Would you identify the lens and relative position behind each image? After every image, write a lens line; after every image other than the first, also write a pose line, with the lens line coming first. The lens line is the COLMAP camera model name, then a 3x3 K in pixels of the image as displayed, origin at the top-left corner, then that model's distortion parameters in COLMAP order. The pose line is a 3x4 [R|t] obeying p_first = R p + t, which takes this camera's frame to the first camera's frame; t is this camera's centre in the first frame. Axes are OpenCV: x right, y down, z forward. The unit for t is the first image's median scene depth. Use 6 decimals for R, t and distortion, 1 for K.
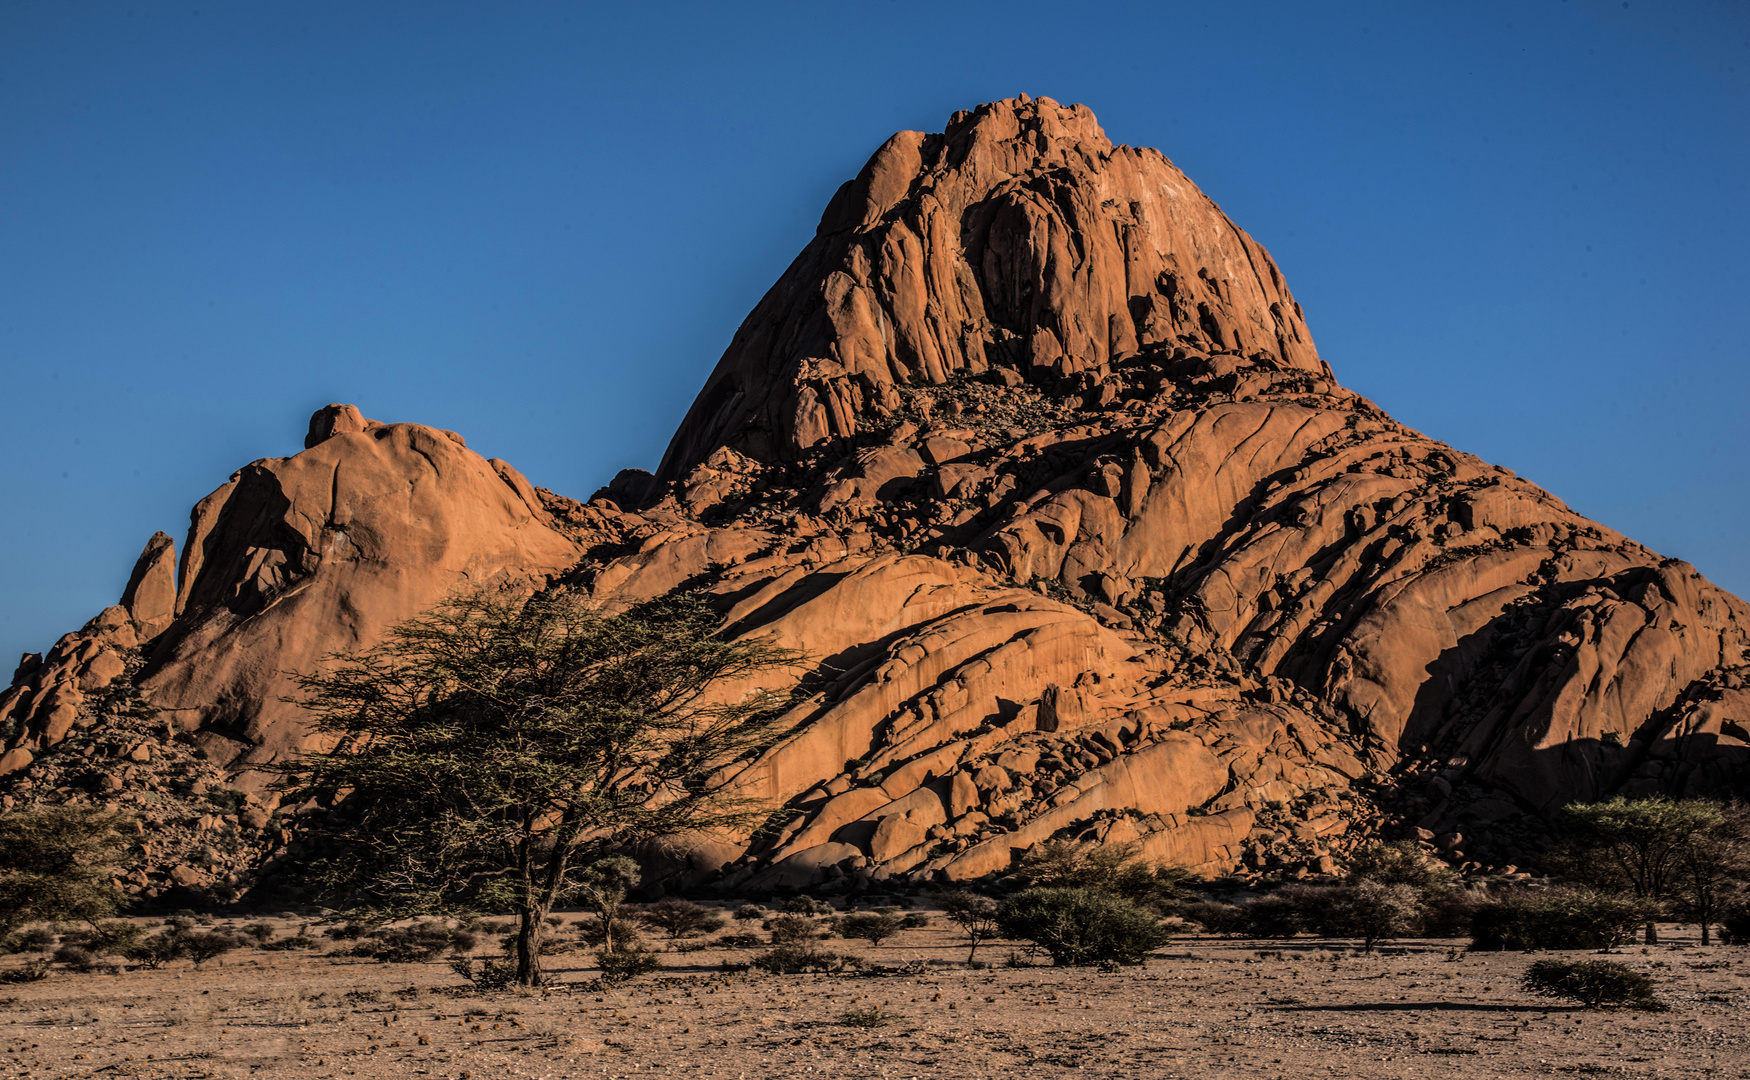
lens RADIAL K [[2406.6, 0, 873.8], [0, 2406.6, 562.8], [0, 0, 1]] dist [0.228686, 0.040042]
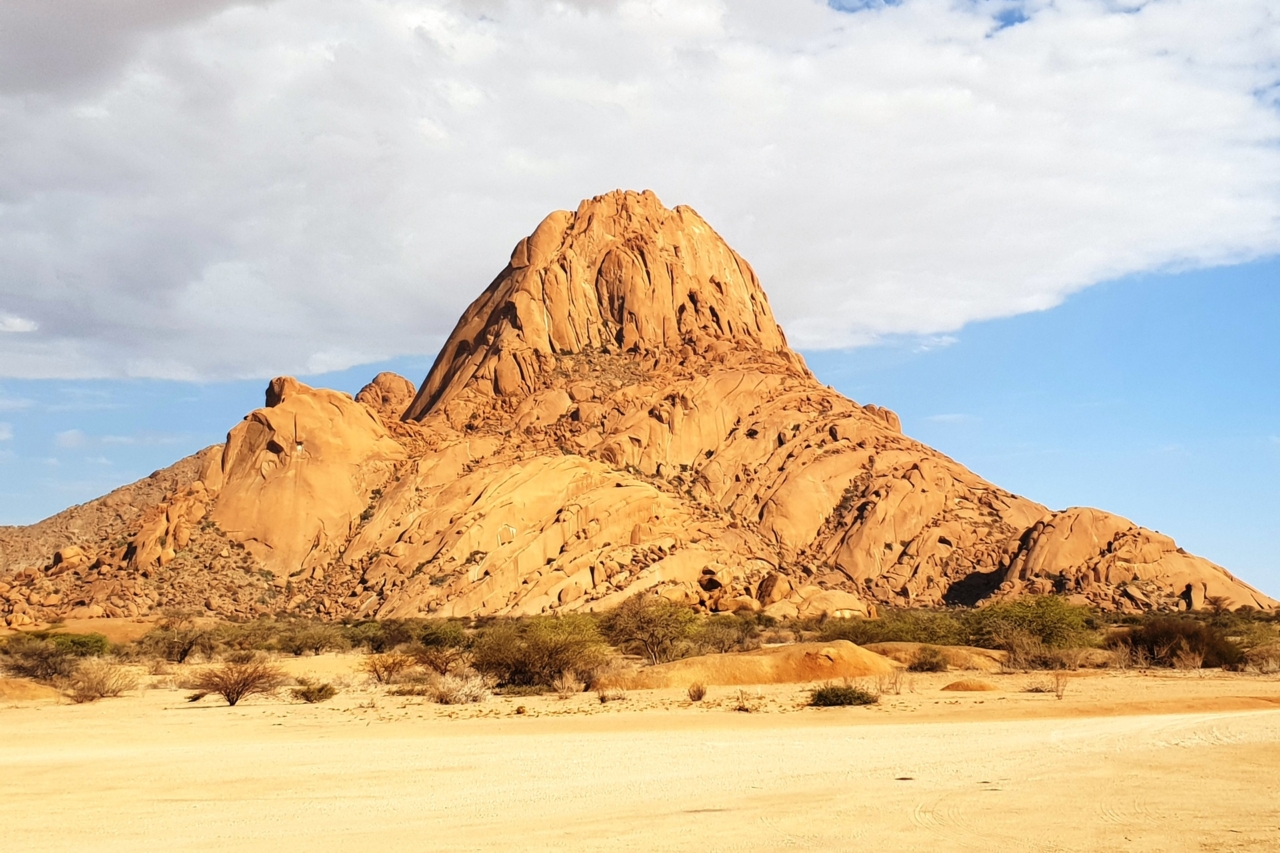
lens RADIAL K [[1807.9, 0, 647.9], [0, 1807.9, 393.5], [0, 0, 1]] dist [0.350792, -1.579608]
pose [[0.995371, 0.015168, 0.094905, -0.060906], [-0.016458, 0.999782, 0.012814, -0.071591], [-0.094689, -0.014317, 0.995404, -0.519660]]
